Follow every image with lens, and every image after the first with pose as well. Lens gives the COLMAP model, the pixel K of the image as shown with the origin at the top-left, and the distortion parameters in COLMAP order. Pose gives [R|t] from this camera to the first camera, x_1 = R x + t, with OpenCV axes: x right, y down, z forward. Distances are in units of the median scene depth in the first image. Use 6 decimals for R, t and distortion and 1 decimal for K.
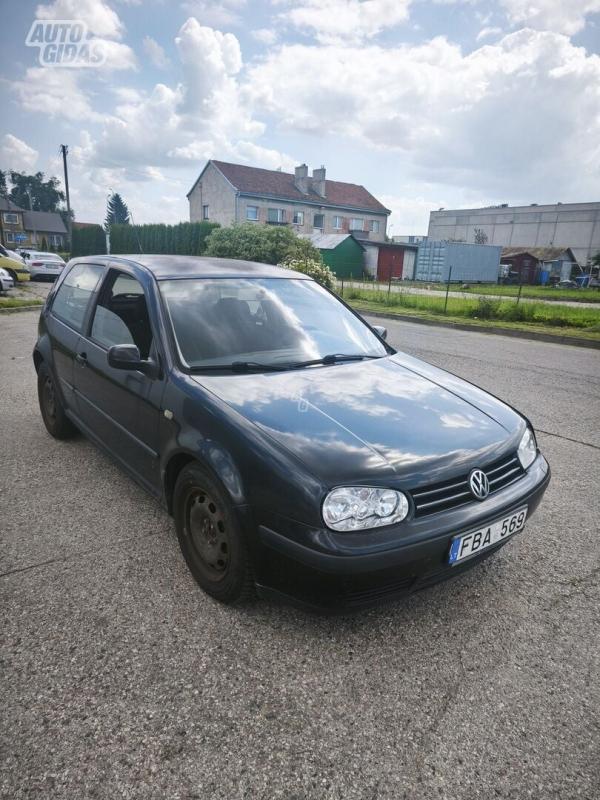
lens RADIAL K [[526.4, 0, 300.0], [0, 526.4, 400.0], [0, 0, 1]] dist [0.095088, -0.094450]
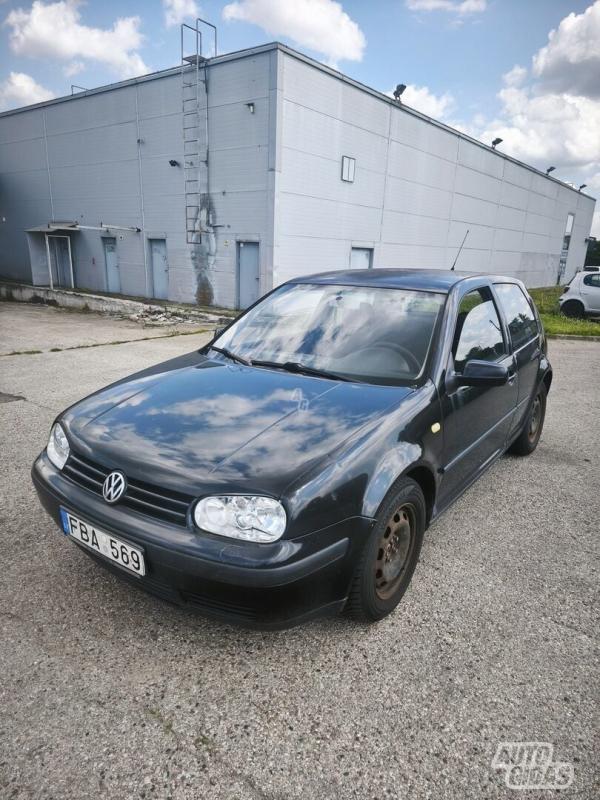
lens RADIAL K [[525.8, 0, 300.0], [0, 525.8, 400.0], [0, 0, 1]] dist [0.038160, -0.029554]
pose [[0.263382, 0.210142, -0.941525, 1.007595], [-0.270144, 0.953004, 0.137134, -0.161077], [0.926095, 0.218229, 0.307773, 0.785770]]
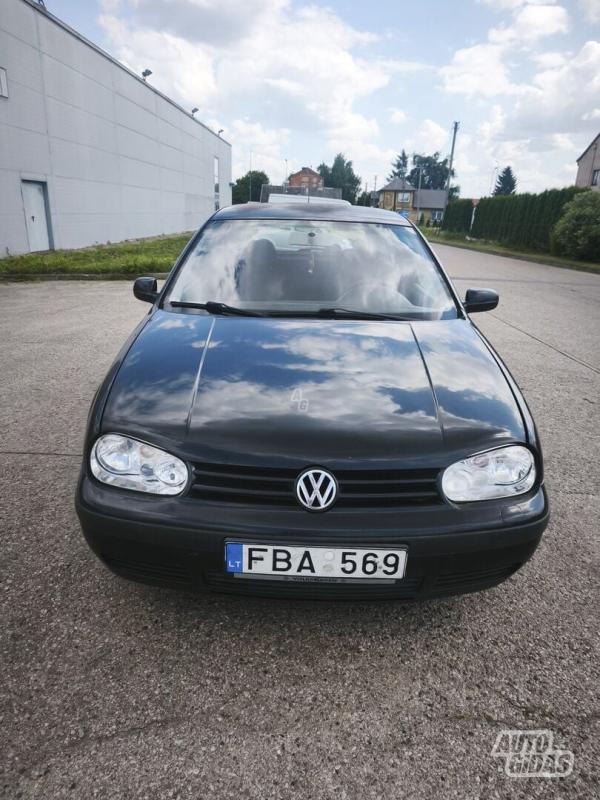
lens RADIAL K [[525.0, 0, 301.9], [0, 525.0, 387.6], [0, 0, 1]] dist [0.078922, -0.063008]
pose [[0.783265, 0.178269, -0.595581, 0.577011], [-0.165098, 0.983253, 0.077182, -0.023637], [0.599366, 0.037875, 0.799579, 0.328839]]
